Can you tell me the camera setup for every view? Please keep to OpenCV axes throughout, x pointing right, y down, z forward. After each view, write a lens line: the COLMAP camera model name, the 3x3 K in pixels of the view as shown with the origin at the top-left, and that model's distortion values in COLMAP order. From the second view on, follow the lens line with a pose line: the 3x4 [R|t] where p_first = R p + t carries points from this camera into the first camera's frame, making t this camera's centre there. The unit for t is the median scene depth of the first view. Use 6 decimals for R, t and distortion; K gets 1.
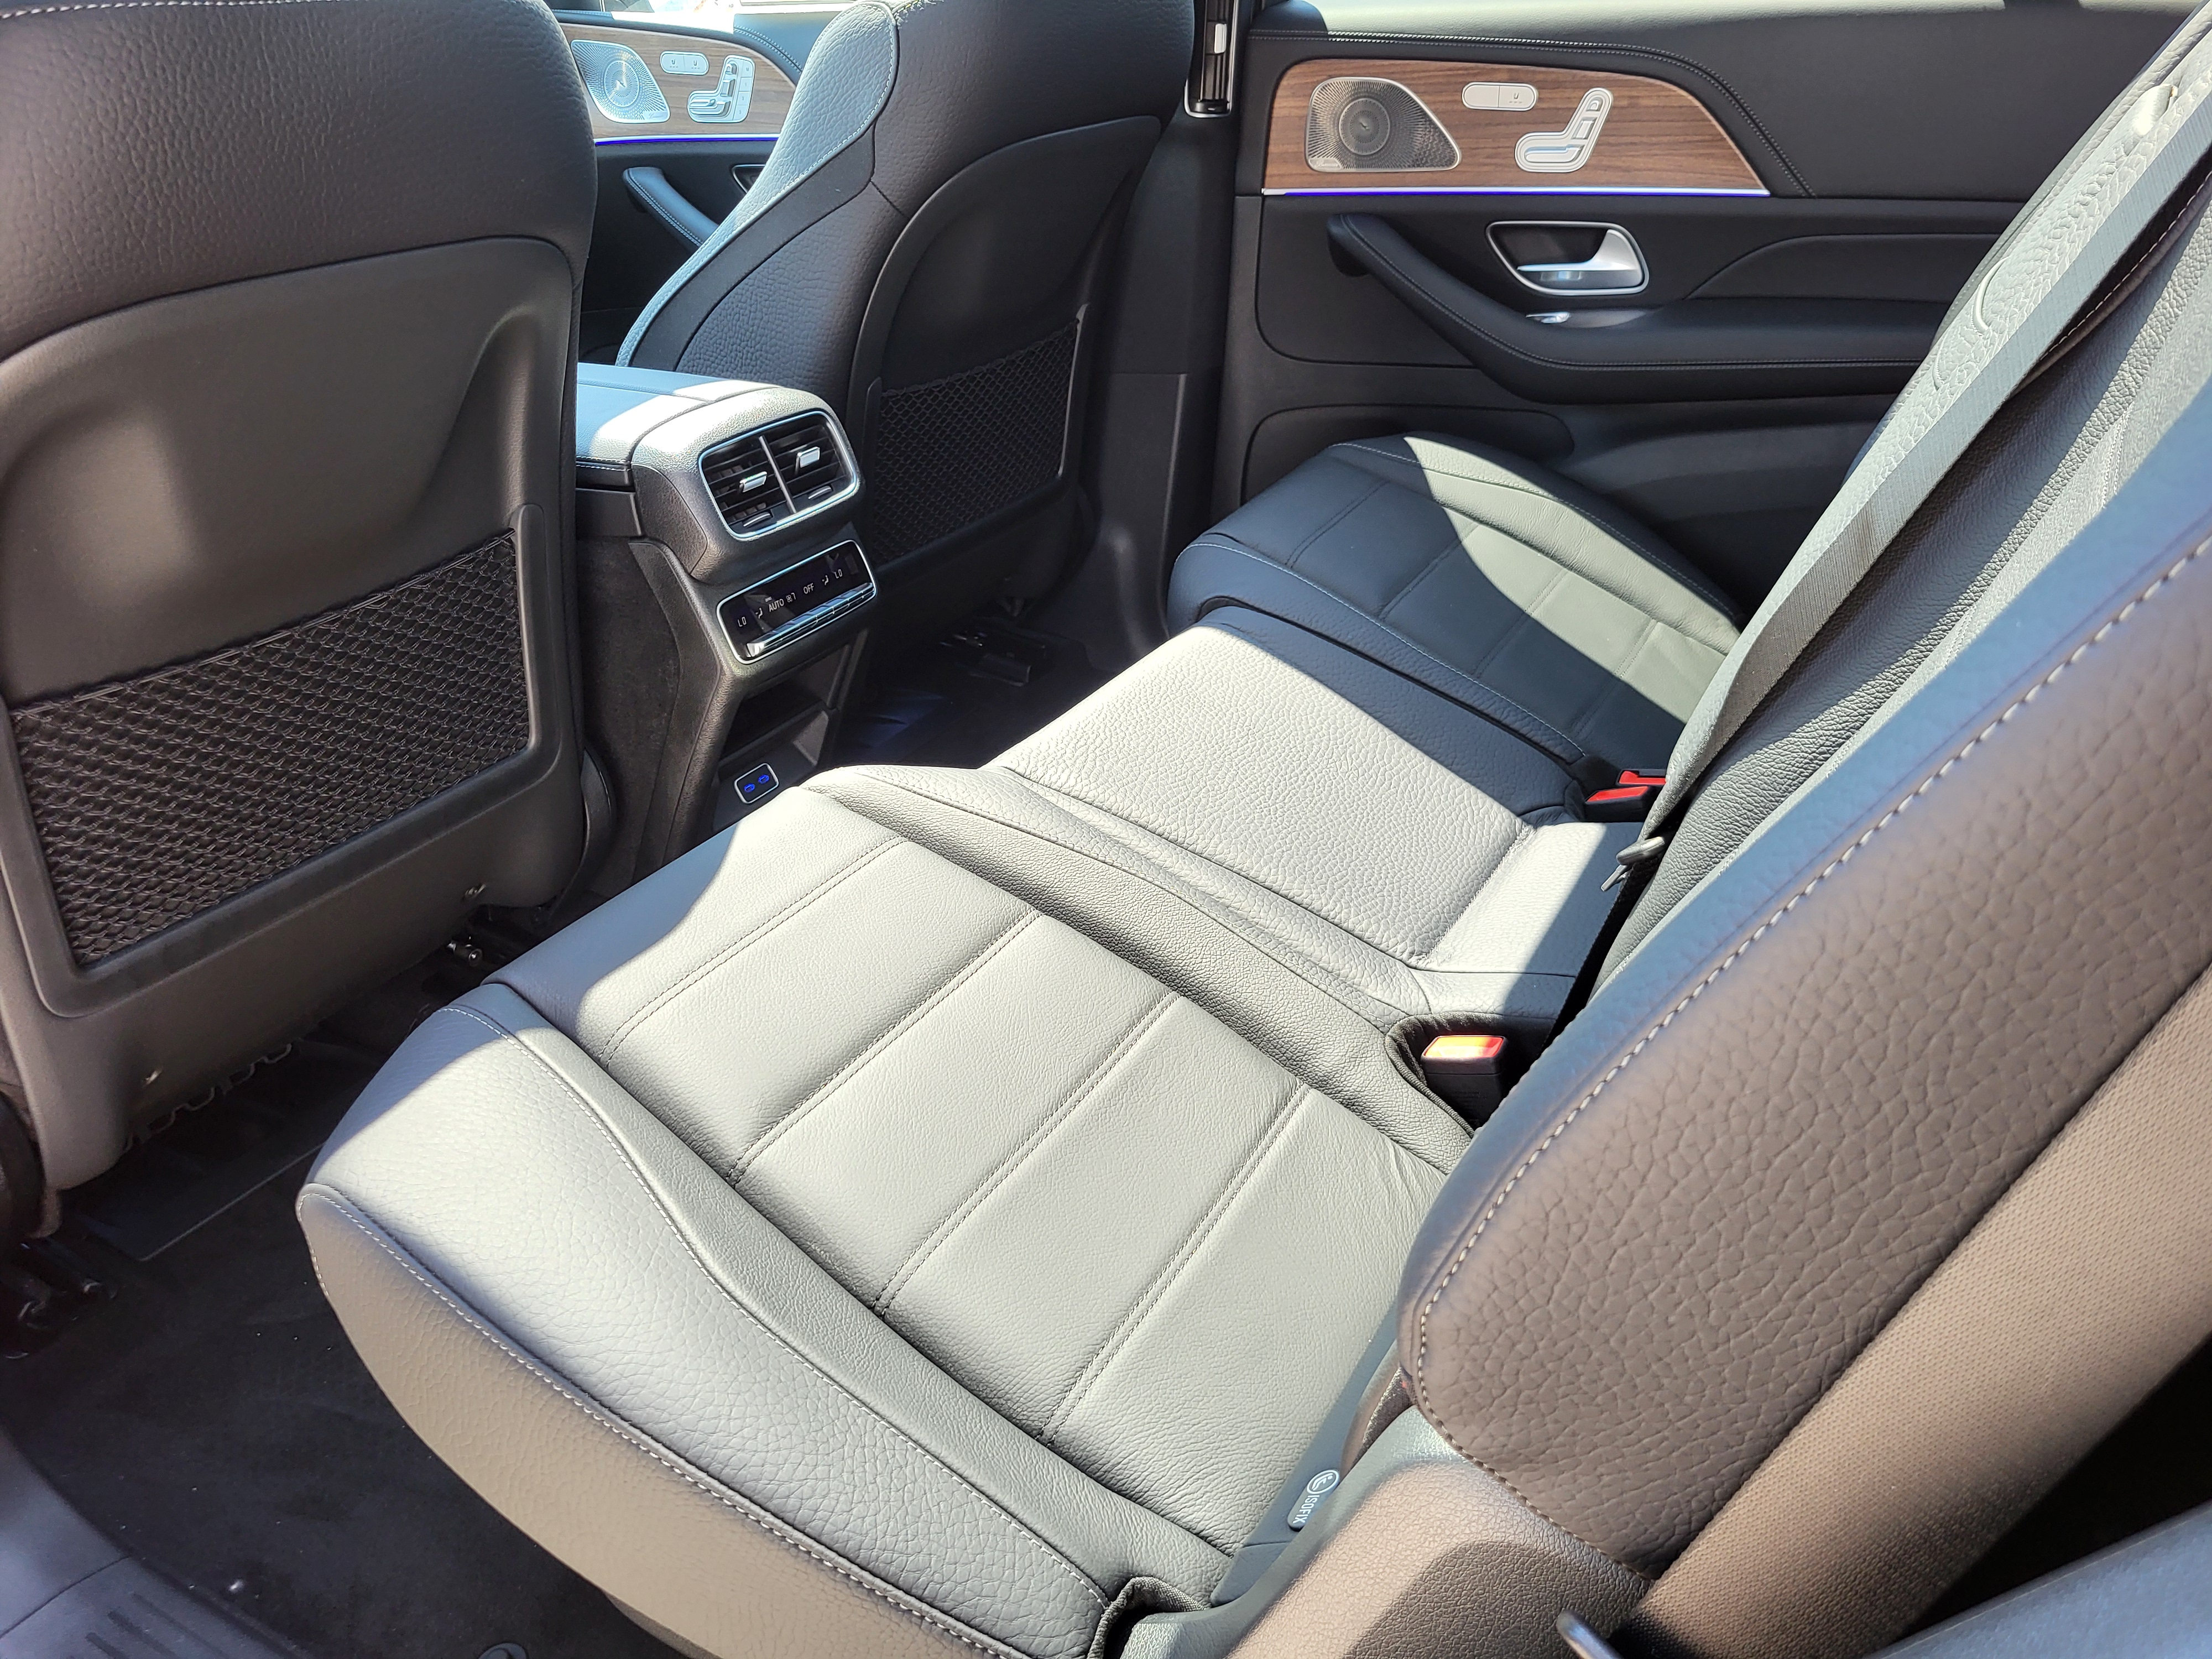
lens RADIAL K [[1681.5, 0, 1114.0], [0, 1681.5, 833.8], [0, 0, 1]] dist [0.015275, 0.008649]
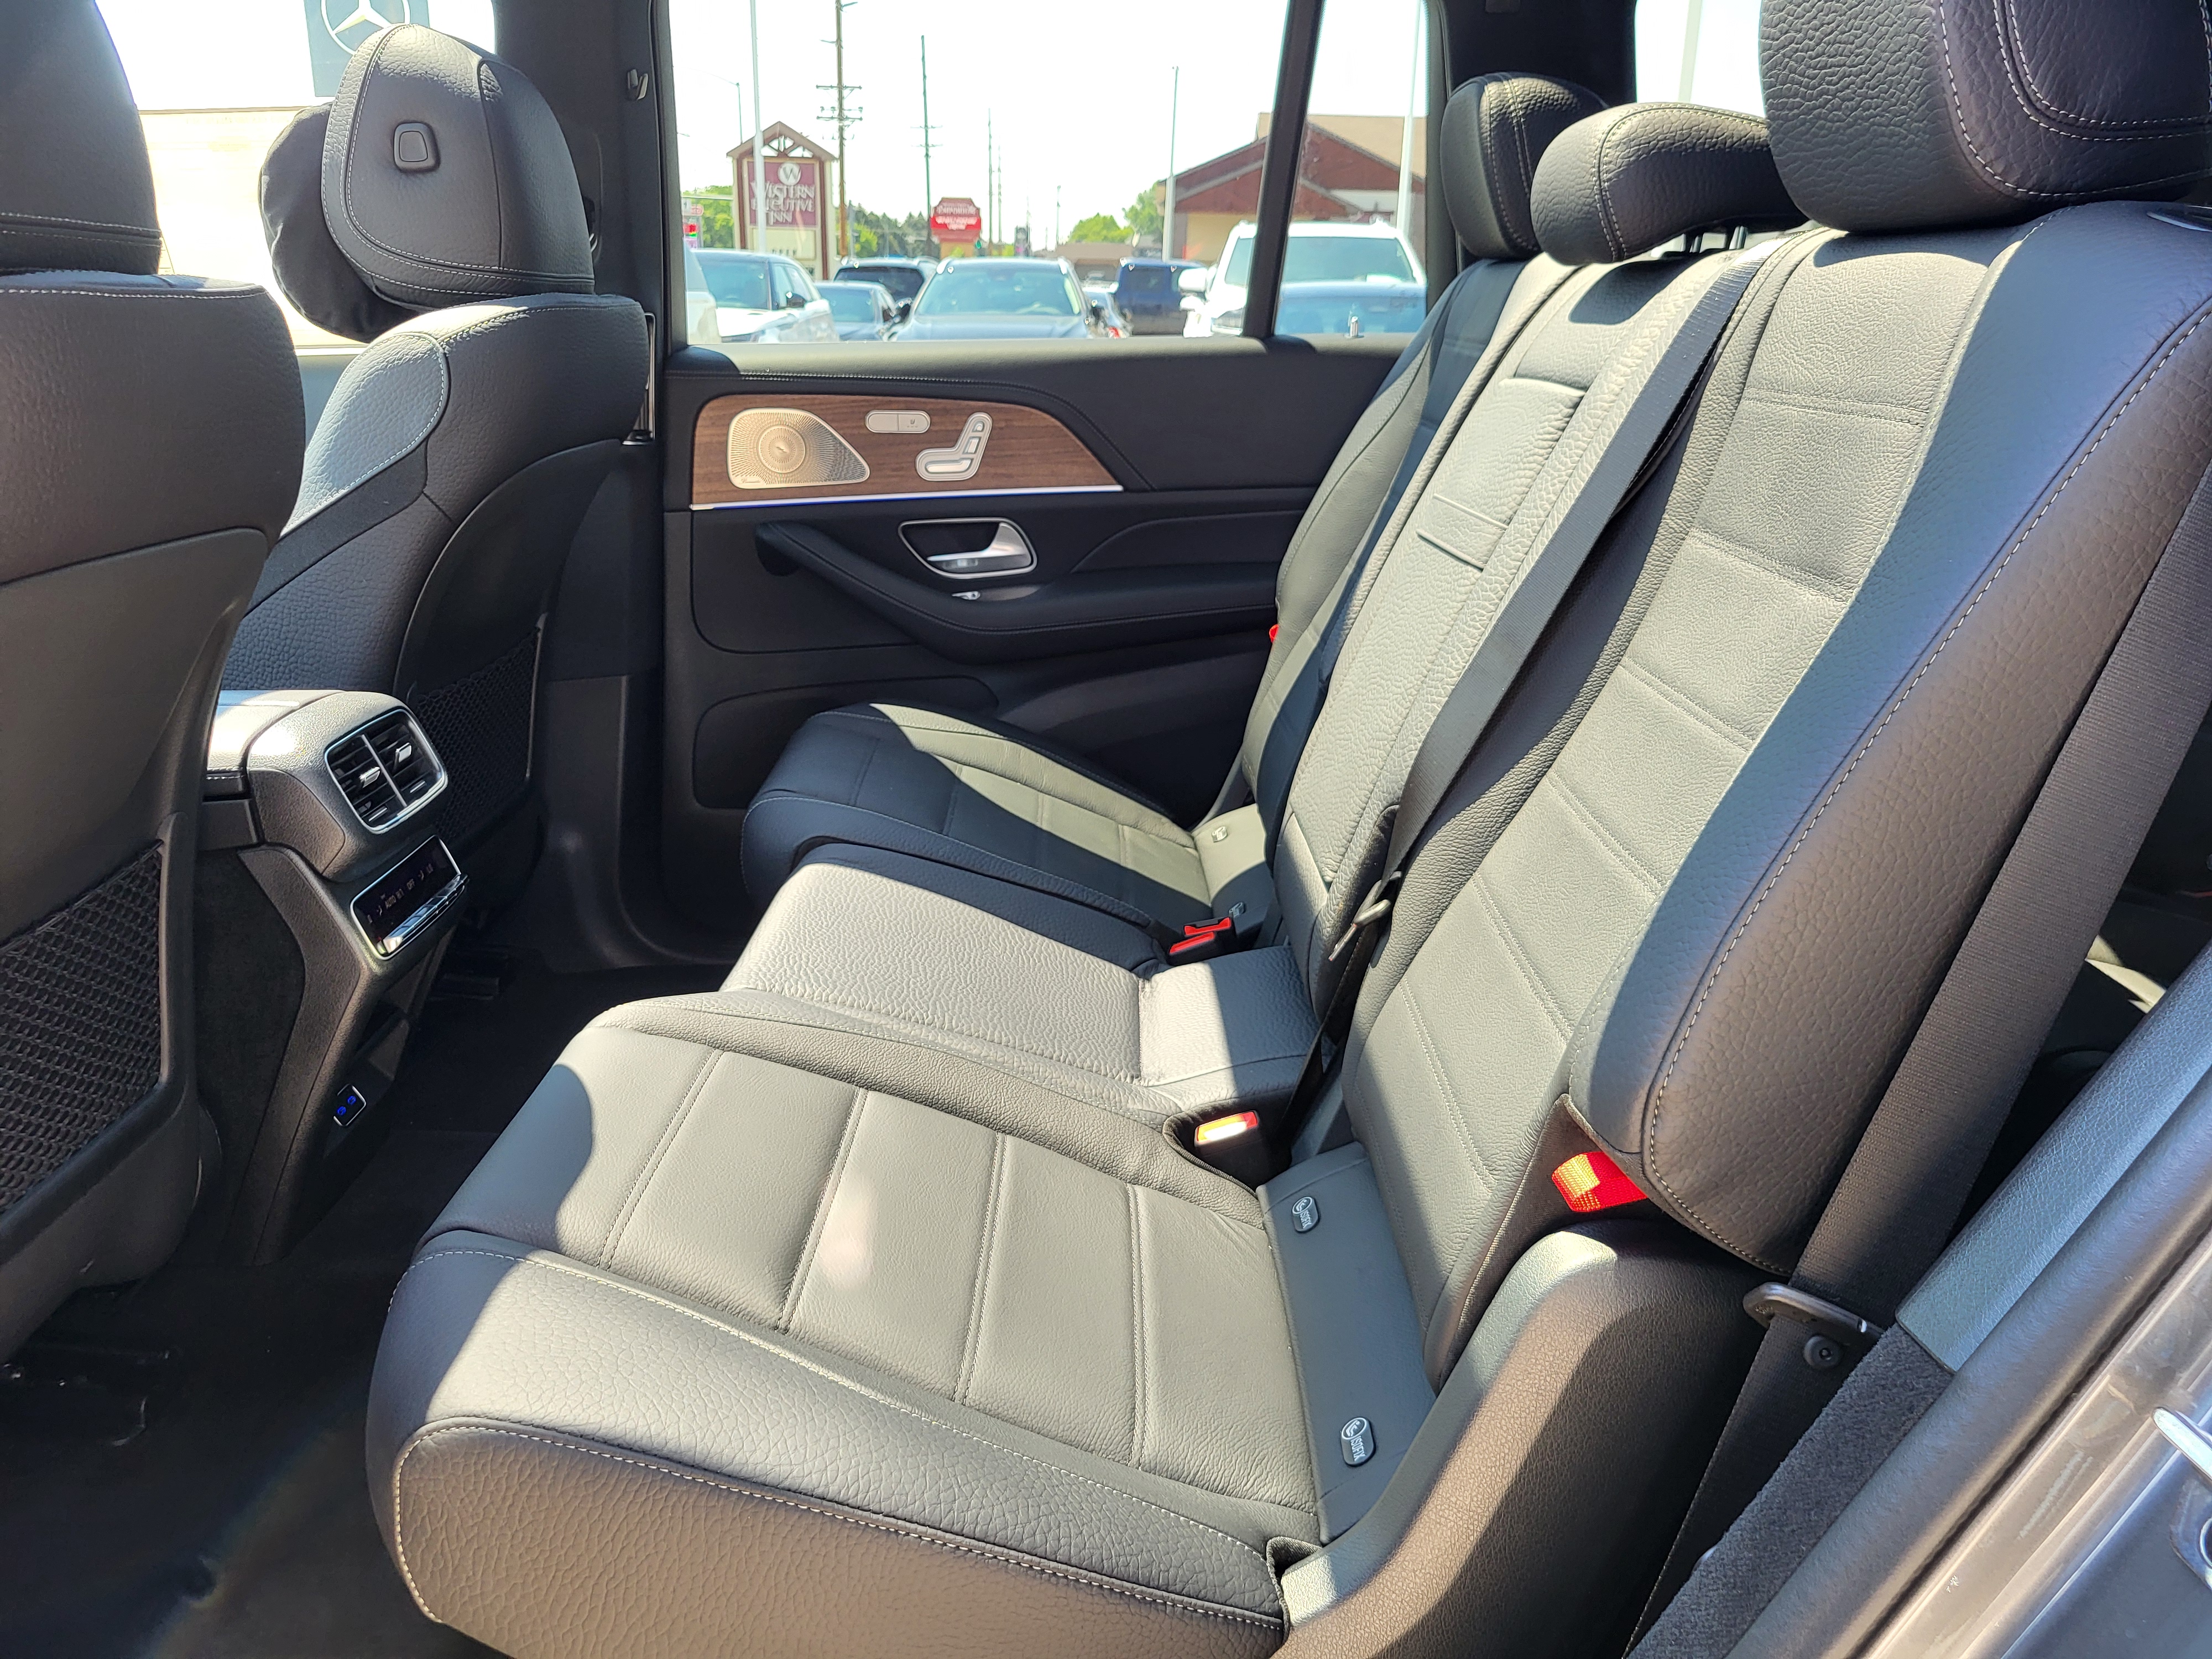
lens RADIAL K [[1681.5, 0, 1106.5], [0, 1681.5, 829.1], [0, 0, 1]] dist [0.015275, 0.008649]
pose [[0.874723, -0.127118, 0.467655, -0.295077], [0.217667, 0.965227, -0.144767, 0.056608], [-0.432991, 0.228424, 0.871976, -0.043596]]
